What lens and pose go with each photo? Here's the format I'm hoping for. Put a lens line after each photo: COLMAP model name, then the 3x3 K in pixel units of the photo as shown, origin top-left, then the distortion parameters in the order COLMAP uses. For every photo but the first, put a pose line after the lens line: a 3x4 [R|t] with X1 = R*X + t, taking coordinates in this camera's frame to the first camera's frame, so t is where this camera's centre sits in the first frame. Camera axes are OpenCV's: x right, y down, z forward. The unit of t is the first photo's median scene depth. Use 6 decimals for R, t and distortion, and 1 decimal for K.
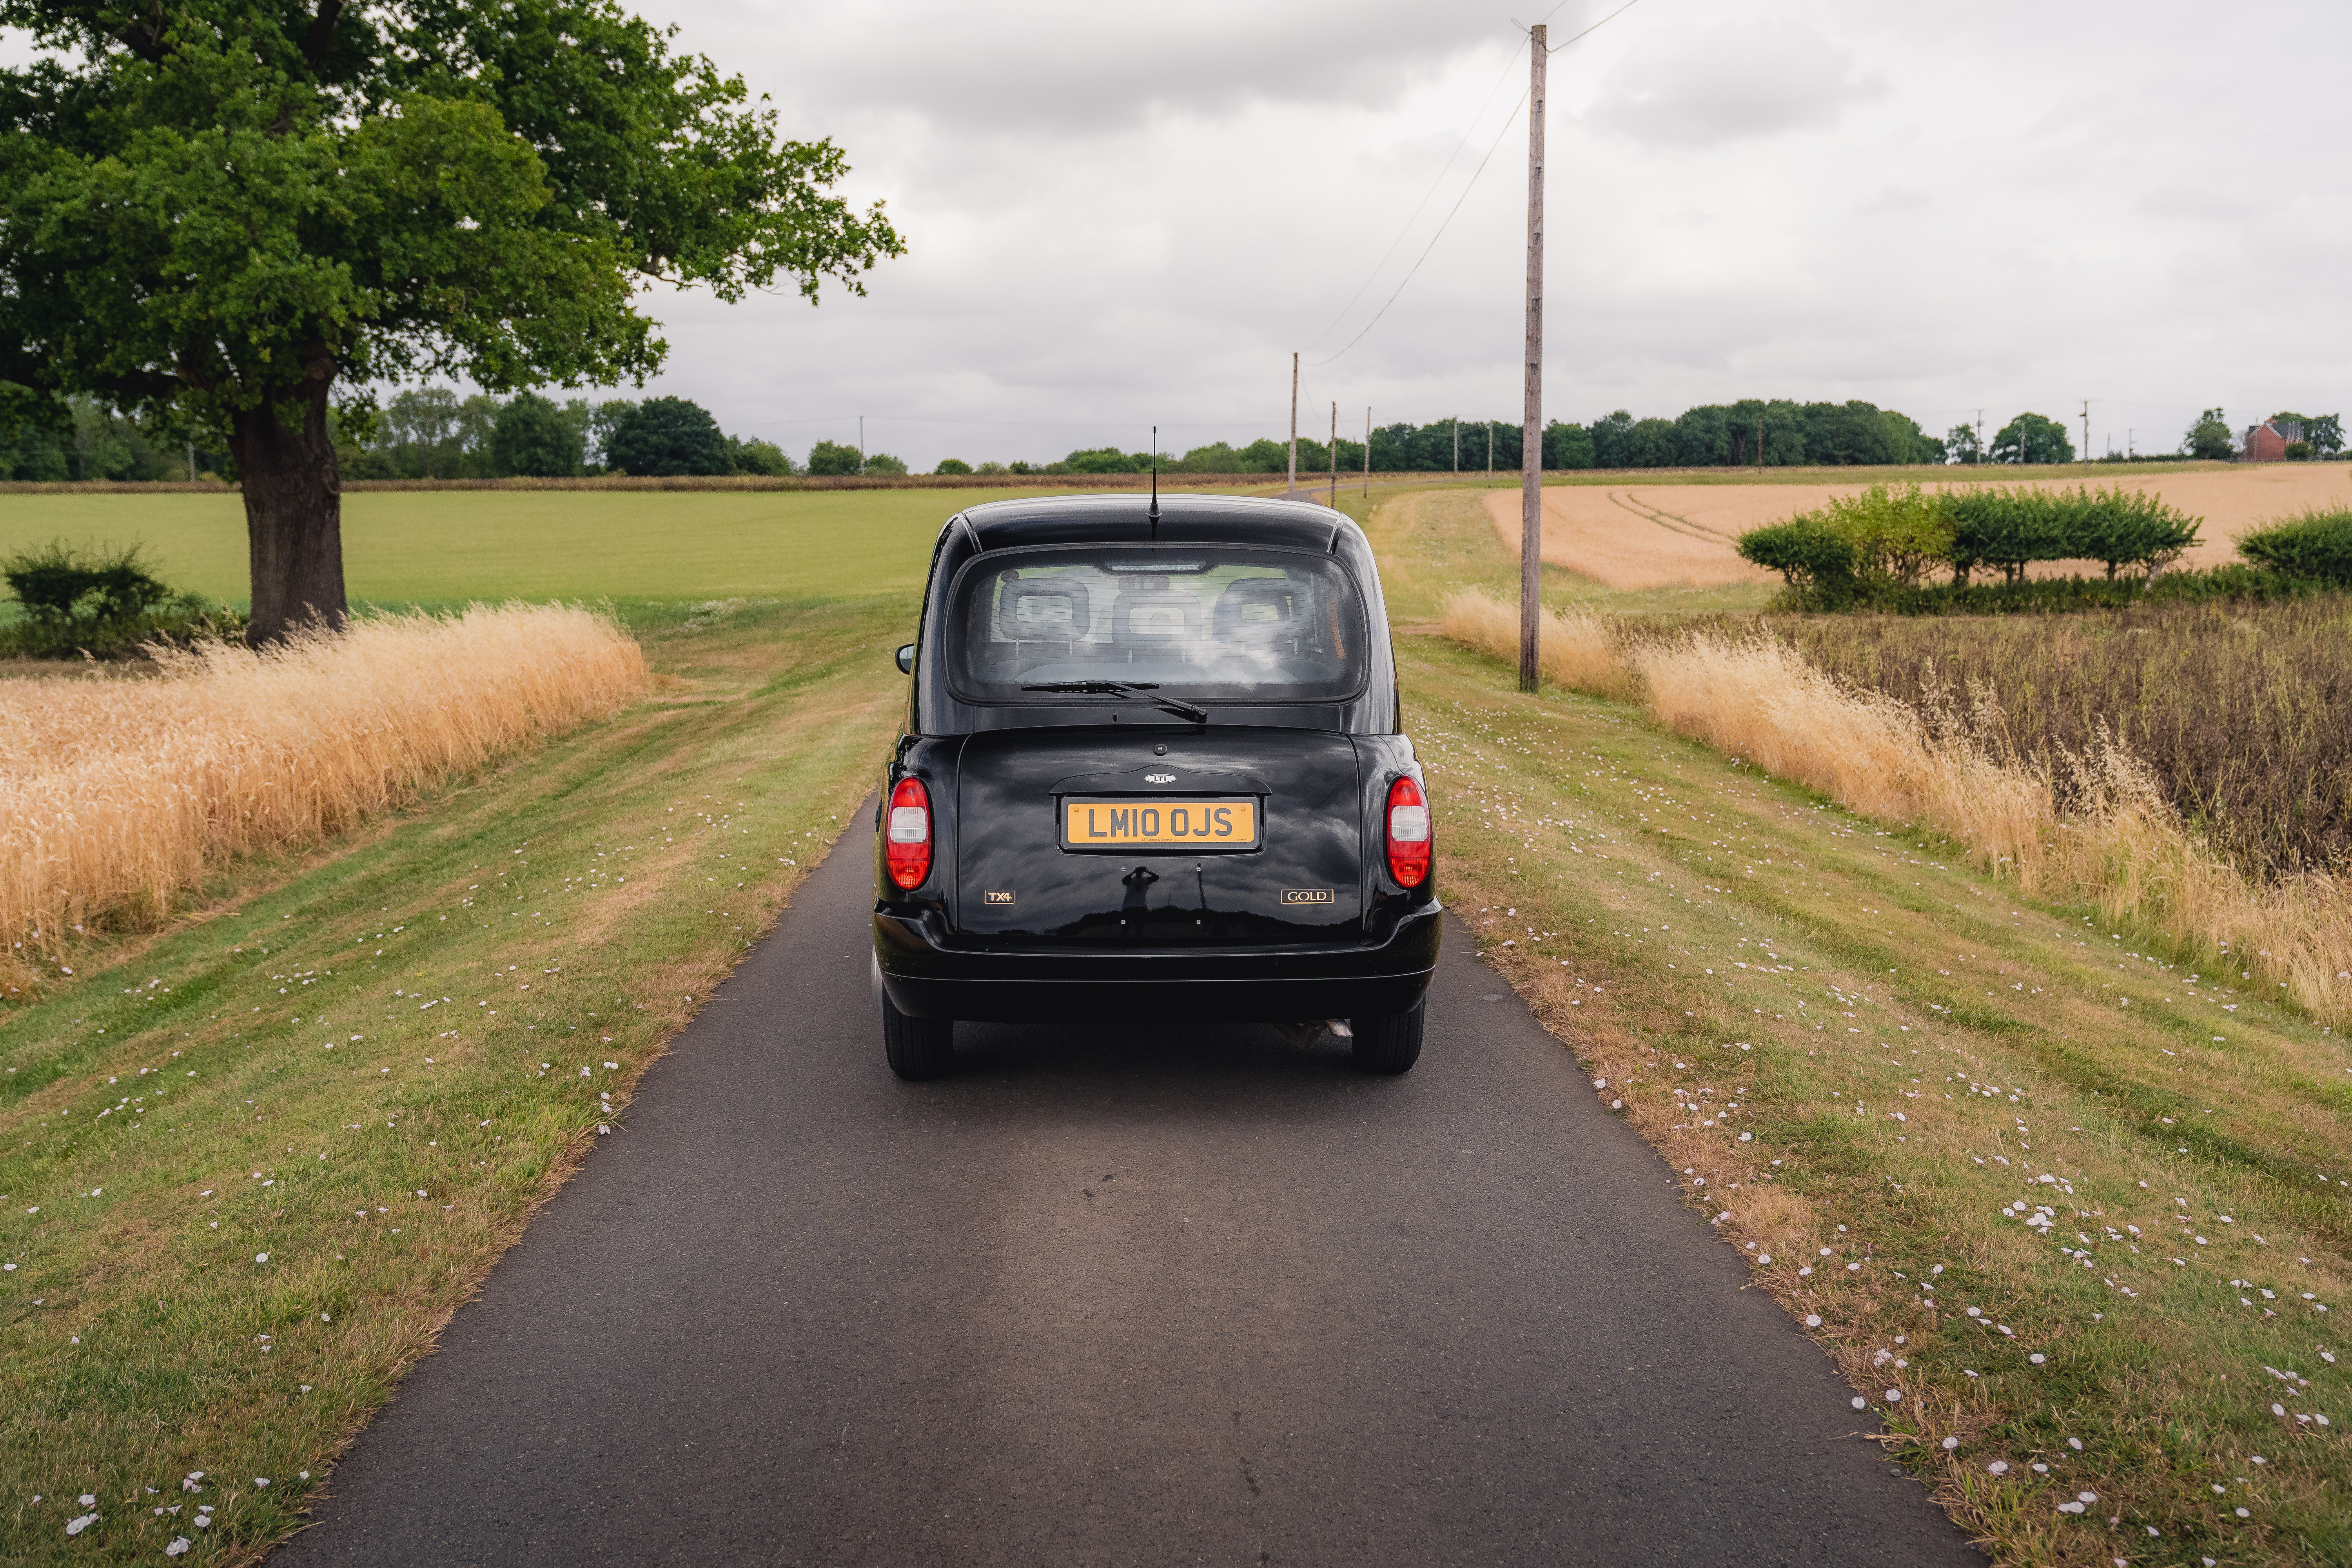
lens RADIAL K [[2270.0, 0, 1182.0], [0, 2270.0, 751.3], [0, 0, 1]] dist [0.052548, -0.007026]
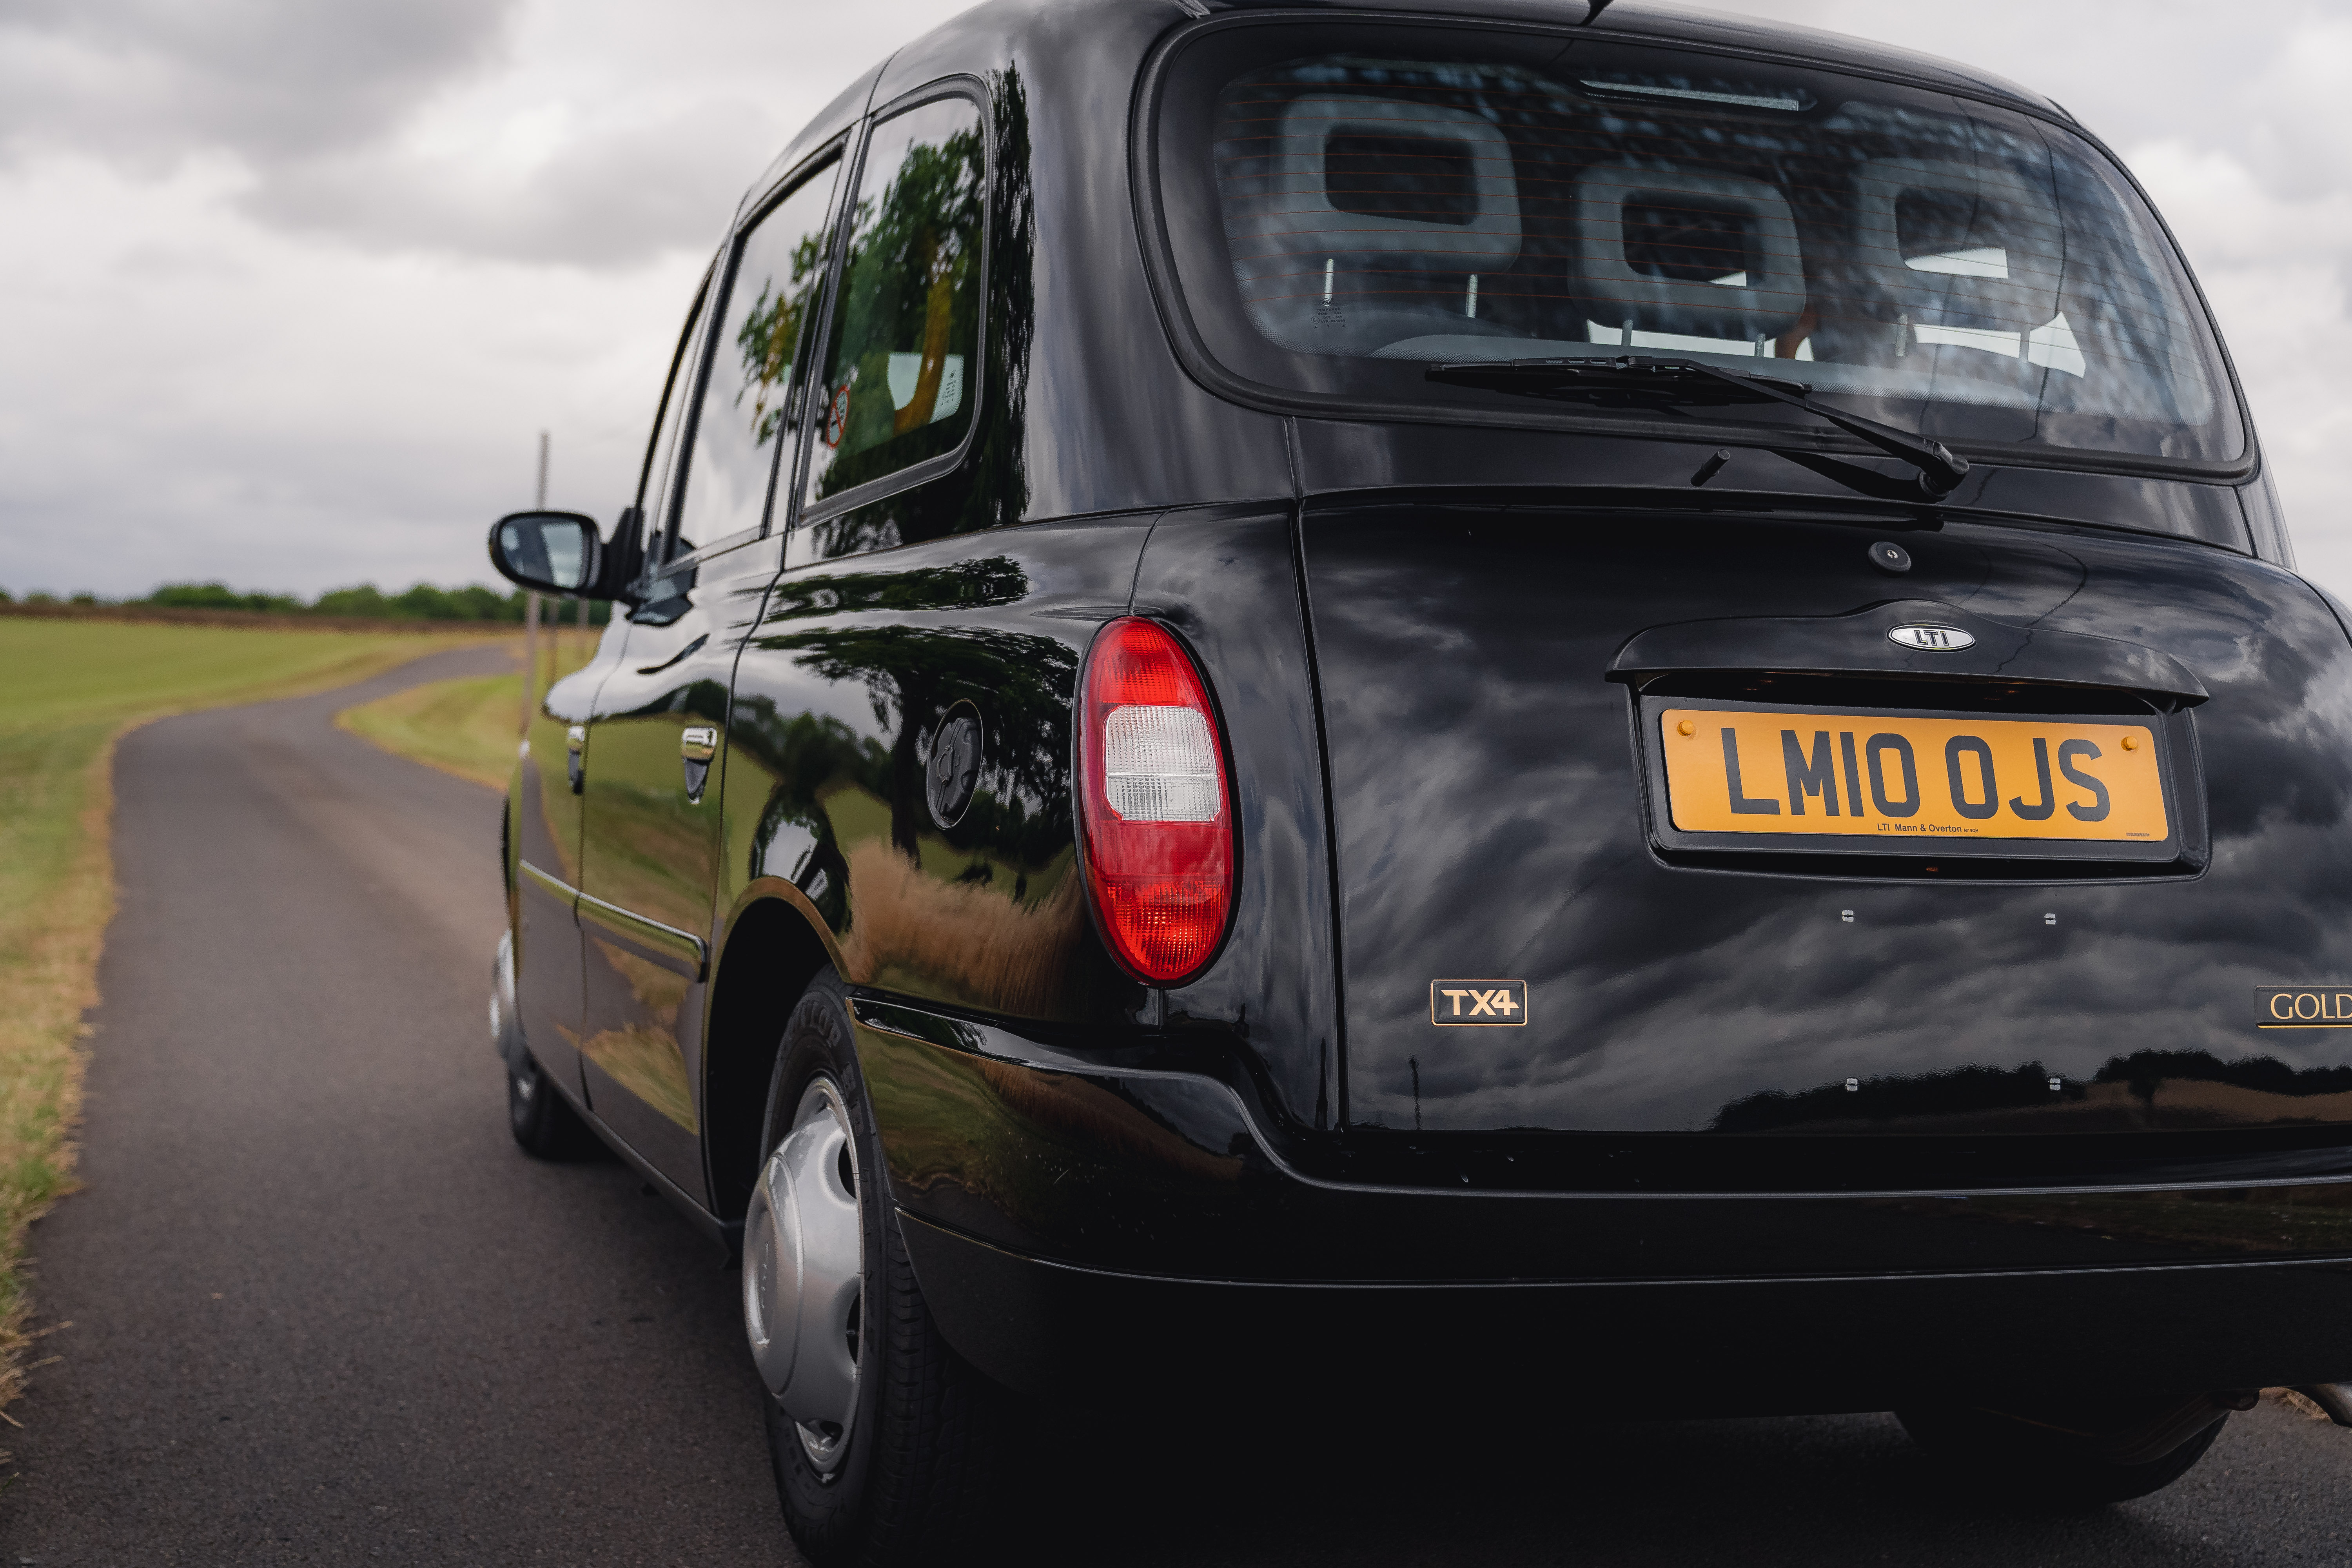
lens RADIAL K [[2592.7, 0, 1176.0], [0, 2592.7, 784.0], [0, 0, 1]] dist [0.086564, -0.004758]
pose [[0.944981, 0.026929, 0.326014, -0.090725], [-0.002758, 0.997226, -0.074377, 0.023776], [-0.327112, 0.069386, 0.942435, 0.269148]]
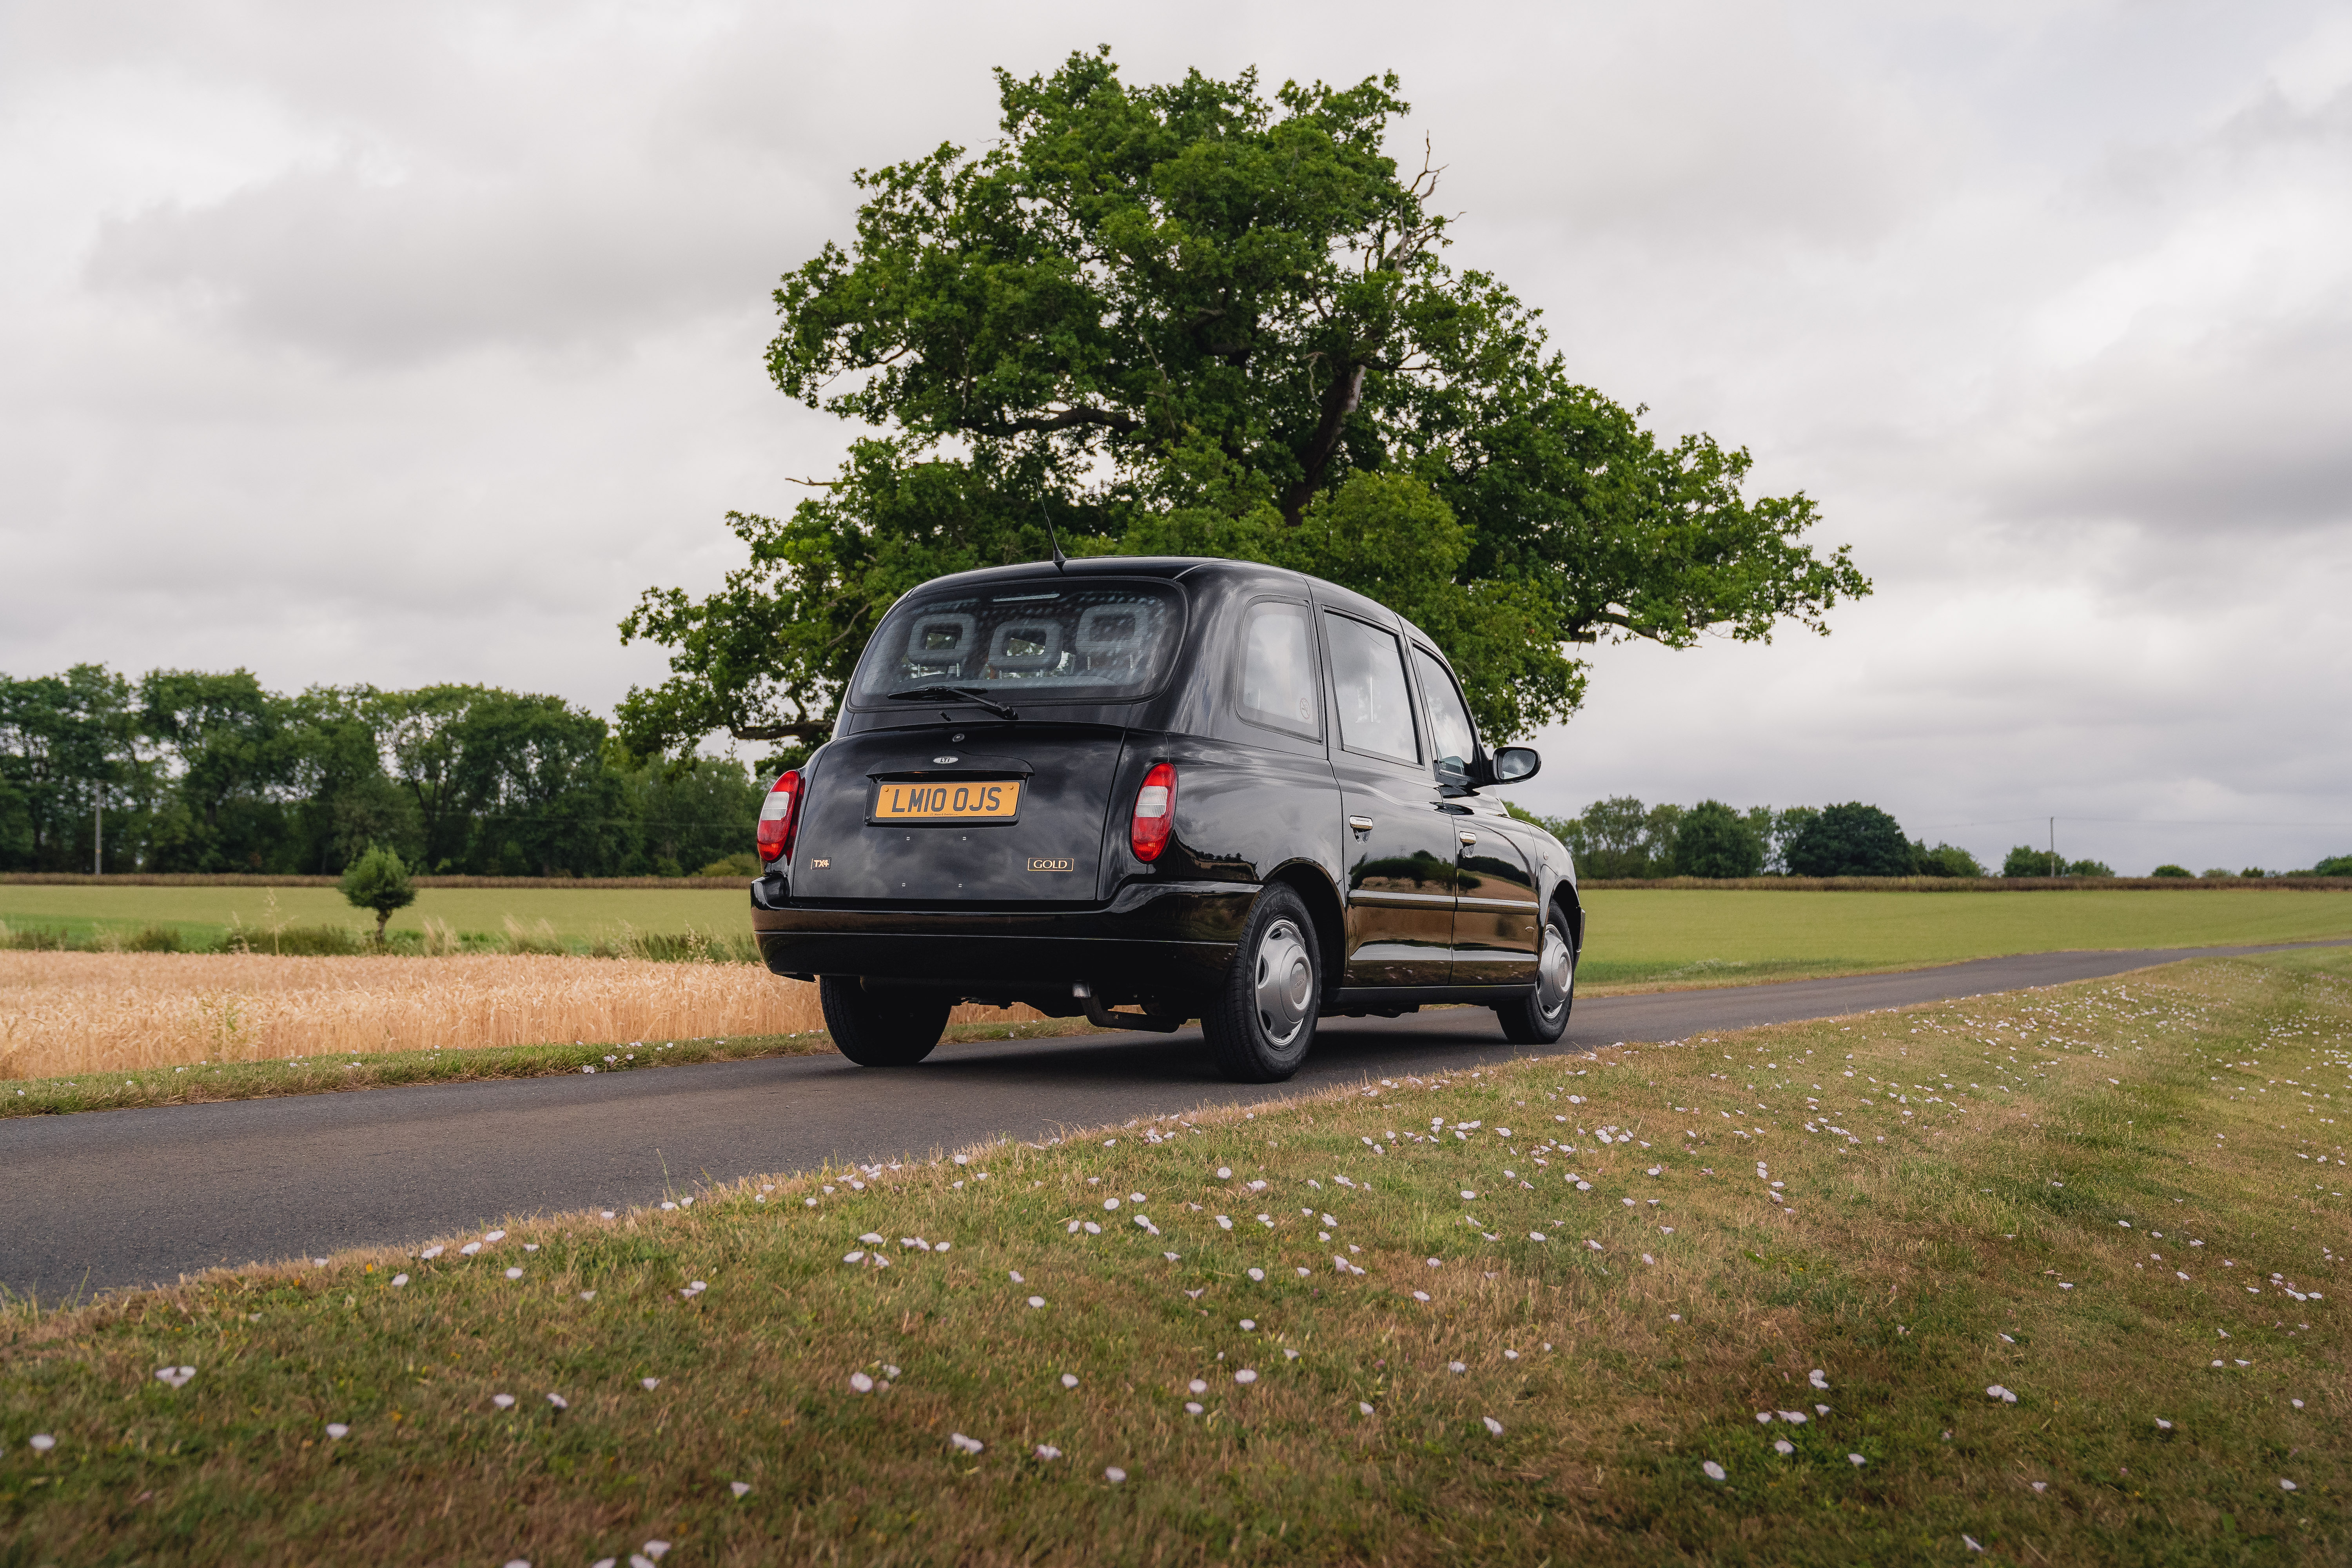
lens RADIAL K [[2222.3, 0, 1224.9], [0, 2222.3, 784.5], [0, 0, 1]] dist [0.052985, -0.004619]
pose [[0.892445, -0.013904, -0.450941, 0.239766], [-0.060893, 0.986667, -0.150934, 0.071387], [0.447027, 0.162160, 0.879699, 0.036334]]
